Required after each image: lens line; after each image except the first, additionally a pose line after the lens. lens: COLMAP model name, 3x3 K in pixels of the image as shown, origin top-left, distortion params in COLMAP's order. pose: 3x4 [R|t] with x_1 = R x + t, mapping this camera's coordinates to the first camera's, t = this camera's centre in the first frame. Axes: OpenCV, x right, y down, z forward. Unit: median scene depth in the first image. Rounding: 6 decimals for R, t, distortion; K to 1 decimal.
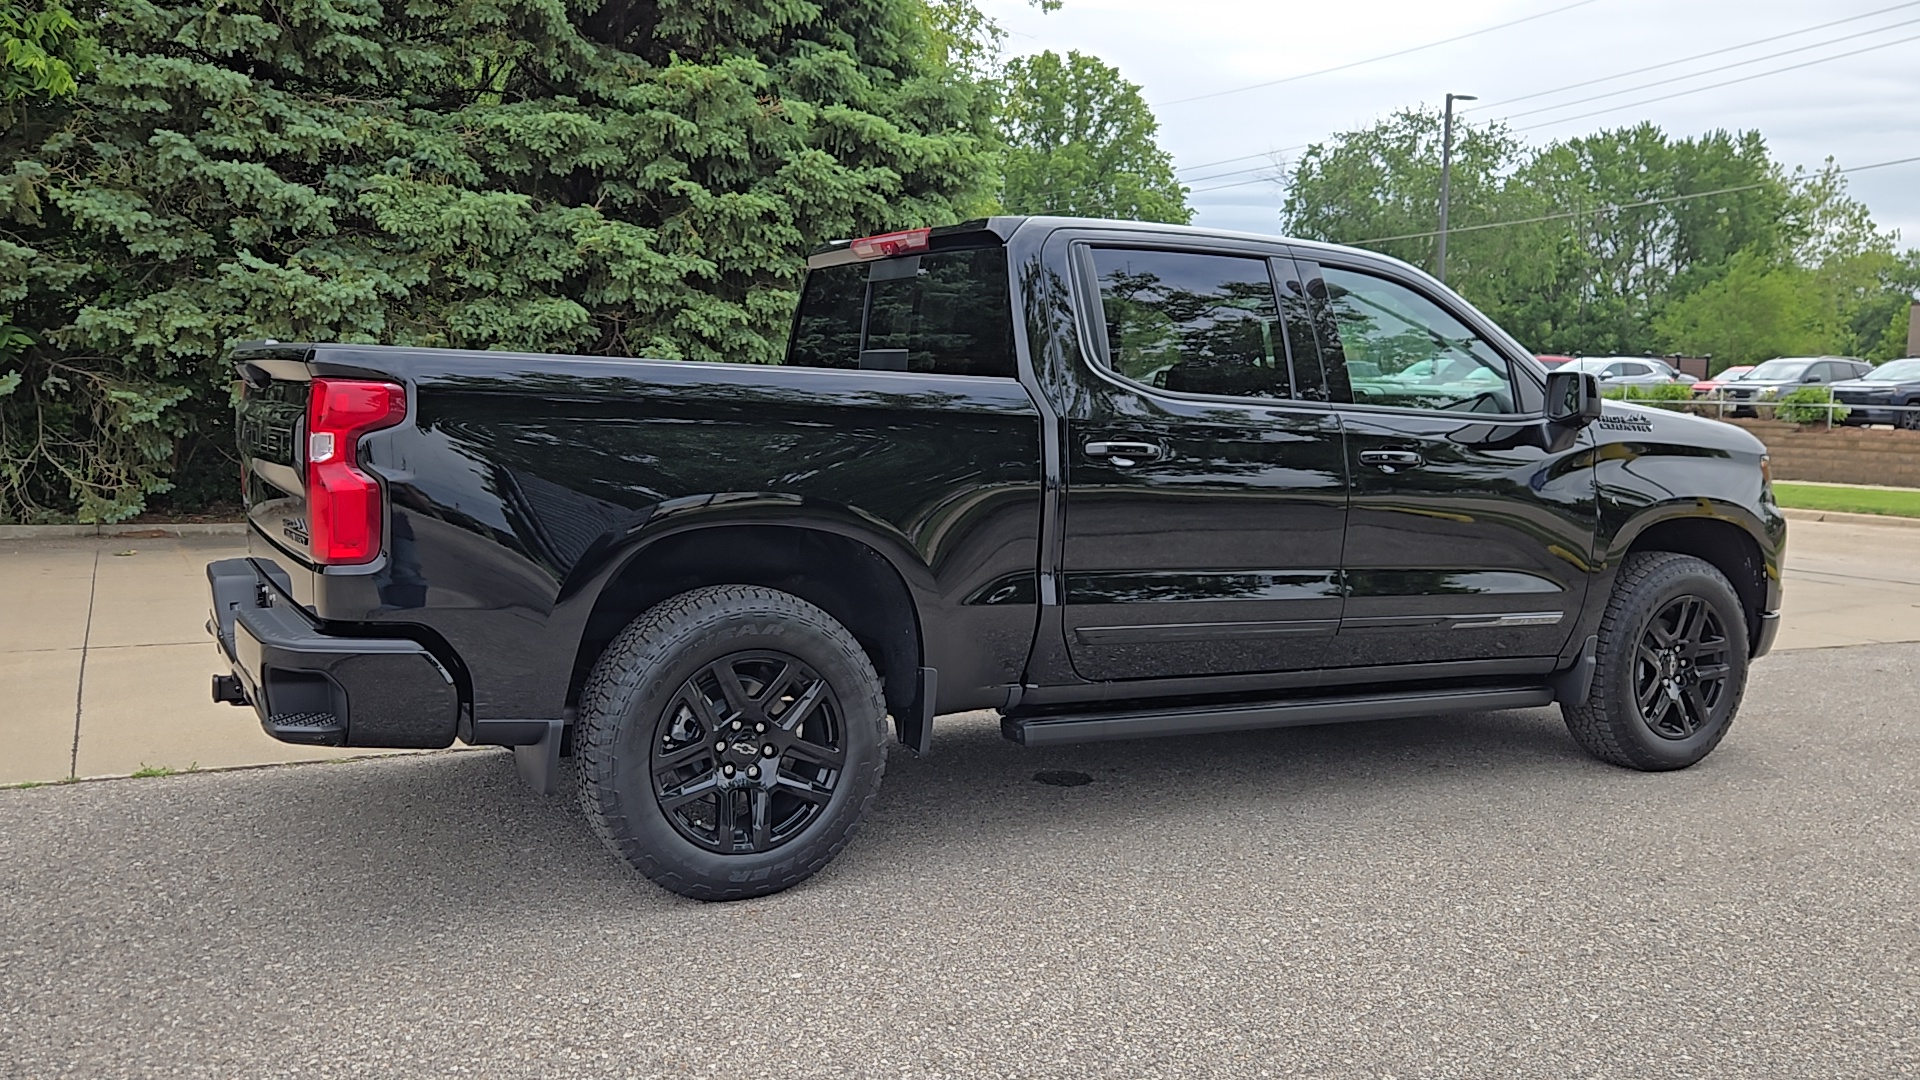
lens RADIAL K [[1604.6, 0, 953.7], [0, 1604.6, 527.6], [0, 0, 1]] dist [0.009024, -0.000484]
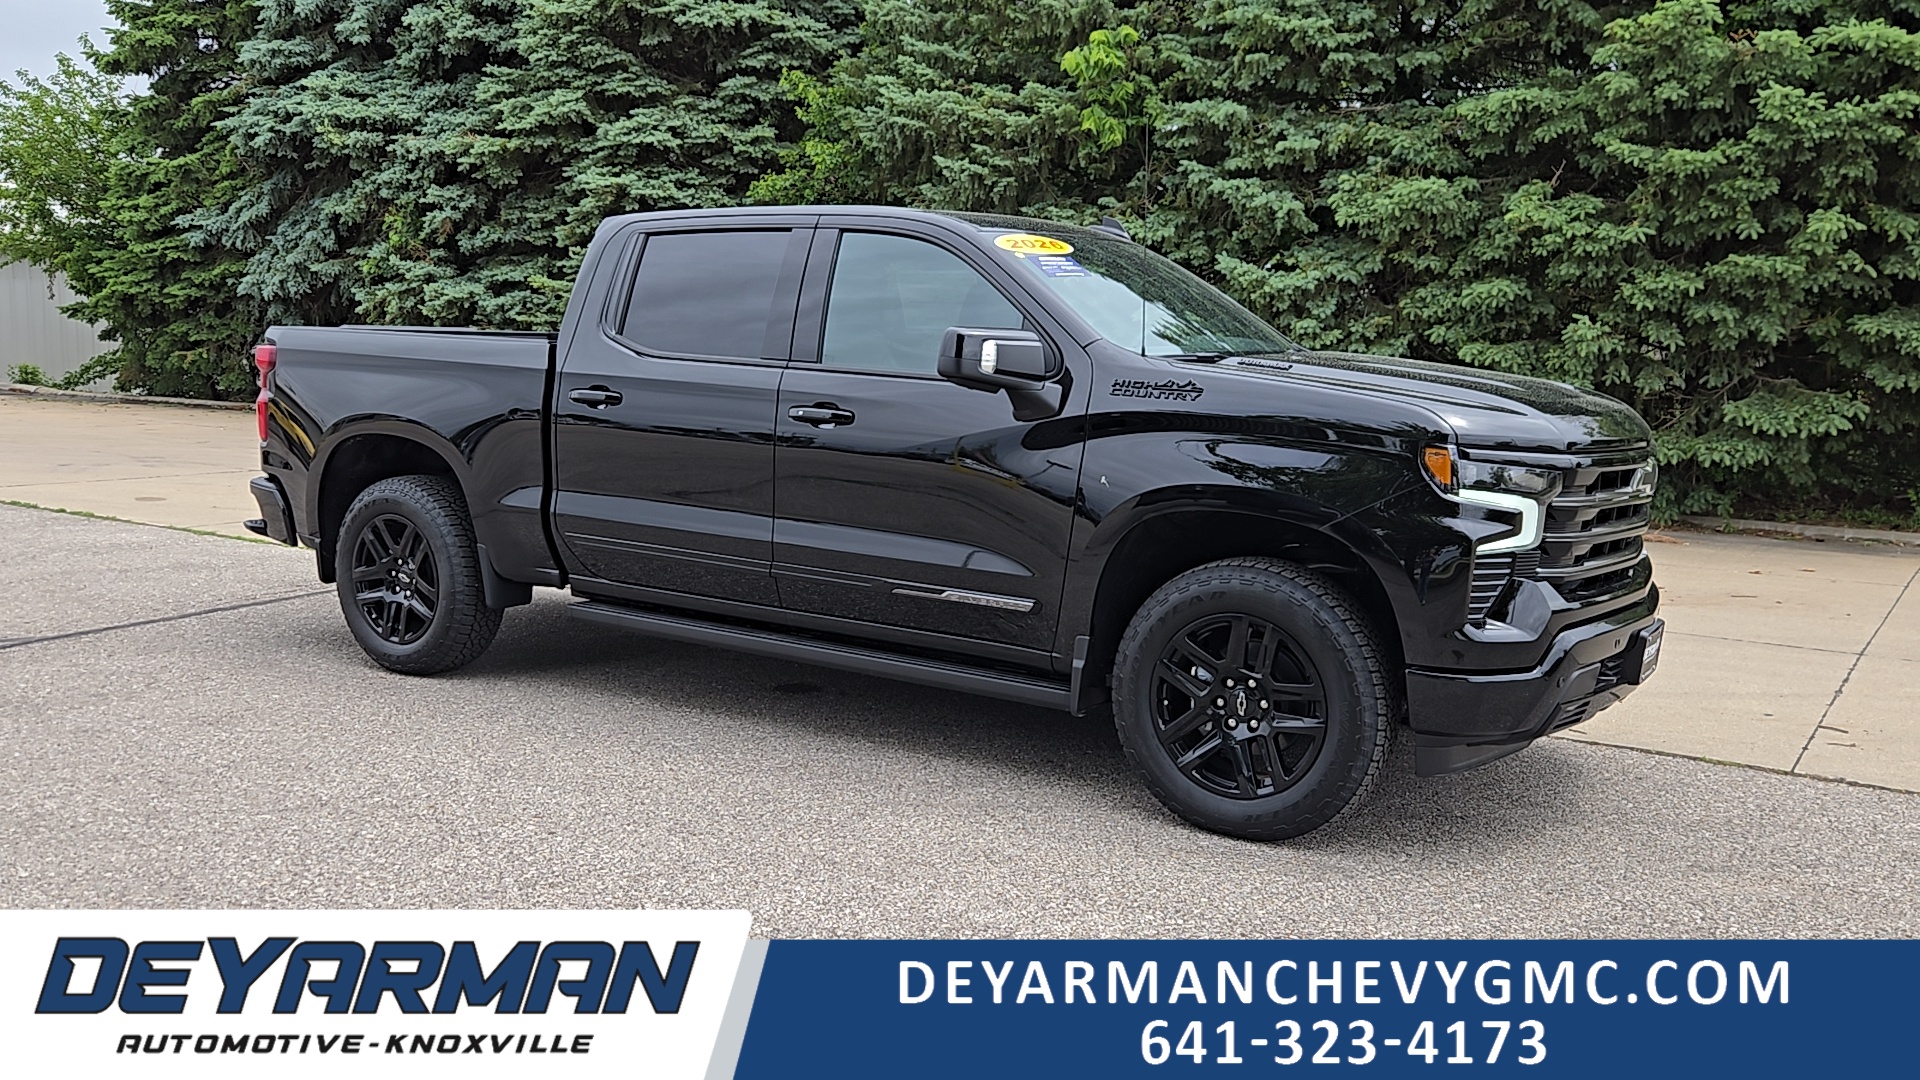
lens RADIAL K [[1604.6, 0, 953.7], [0, 1604.6, 527.6], [0, 0, 1]] dist [0.009024, -0.000484]
pose [[0.472561, 0.086532, -0.877039, 0.528127], [-0.083227, 0.995102, 0.053337, -0.014275], [0.877359, 0.047788, 0.477449, 0.252082]]
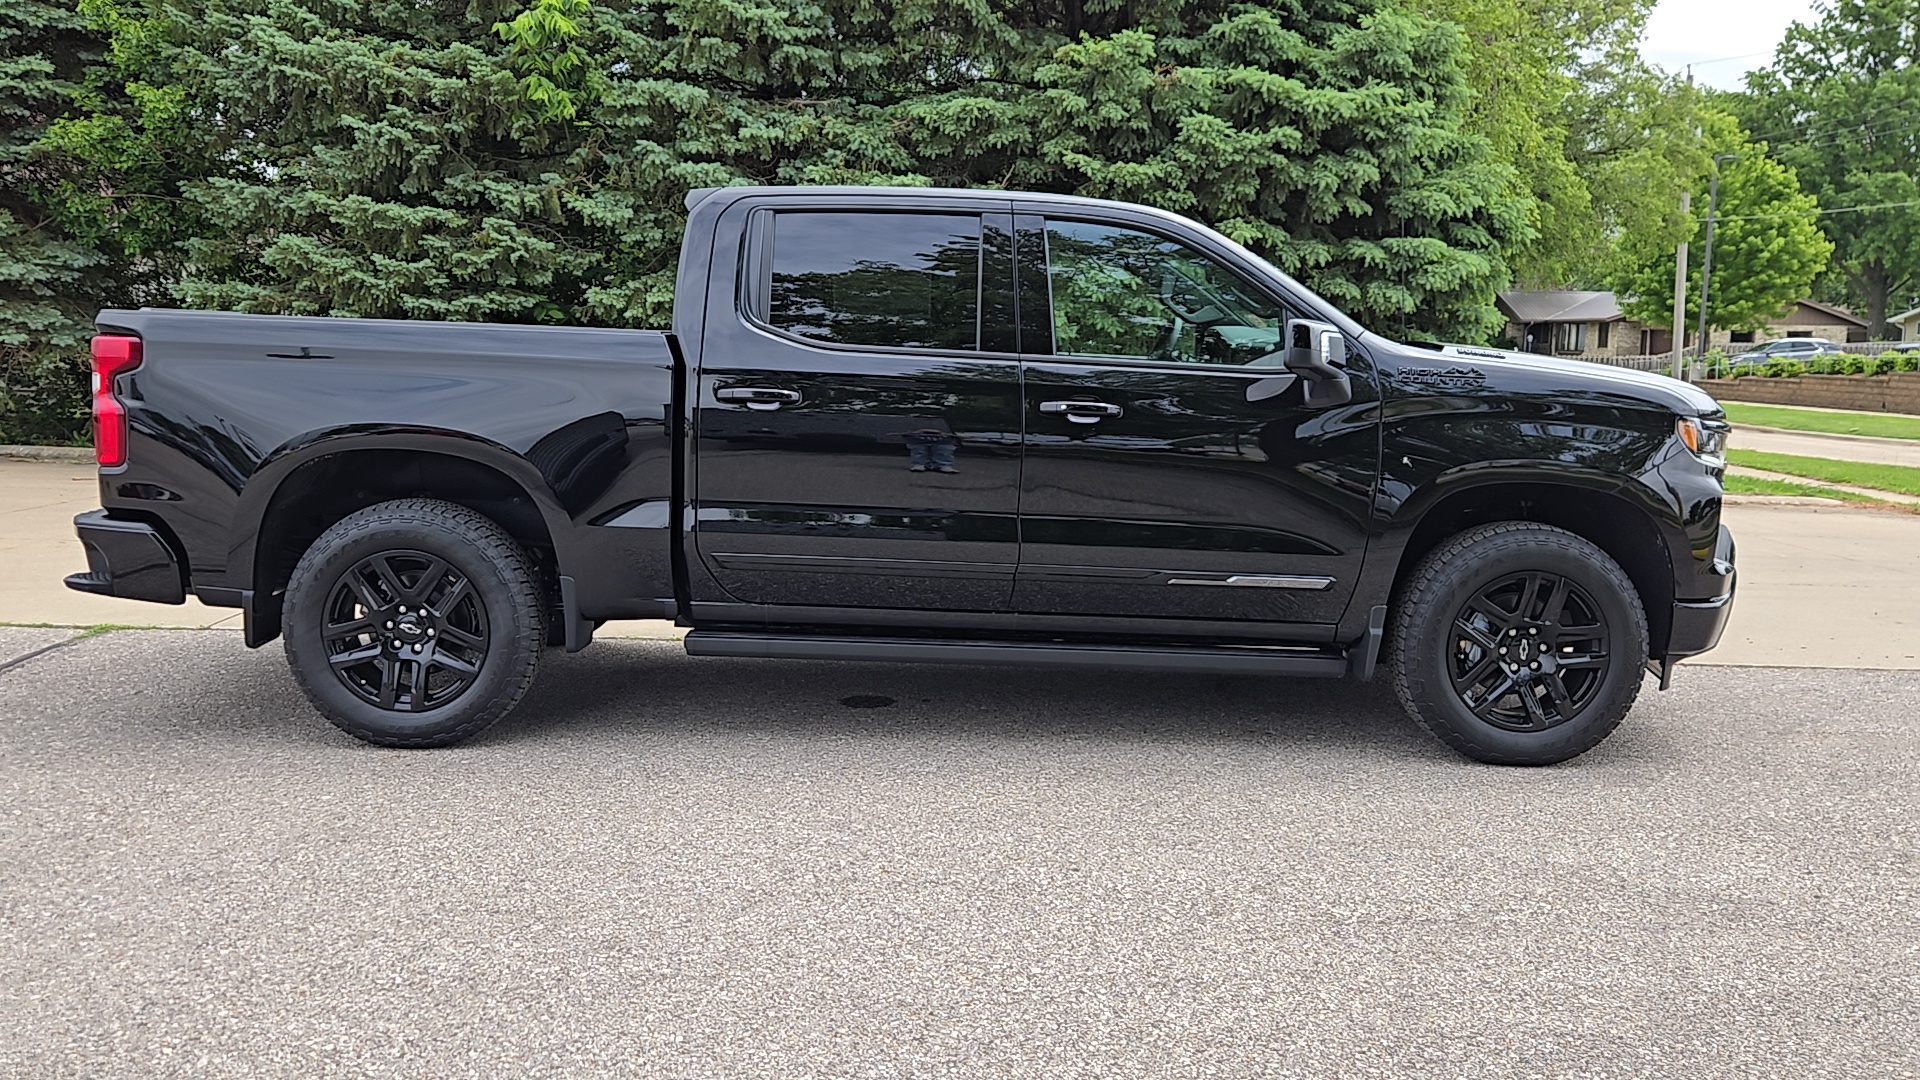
lens RADIAL K [[1604.6, 0, 953.7], [0, 1604.6, 527.6], [0, 0, 1]] dist [0.009024, -0.000484]
pose [[0.883052, 0.046653, -0.466950, 0.290820], [-0.037738, 0.998883, 0.028431, 0.002533], [0.467755, -0.007484, 0.883827, 0.031192]]
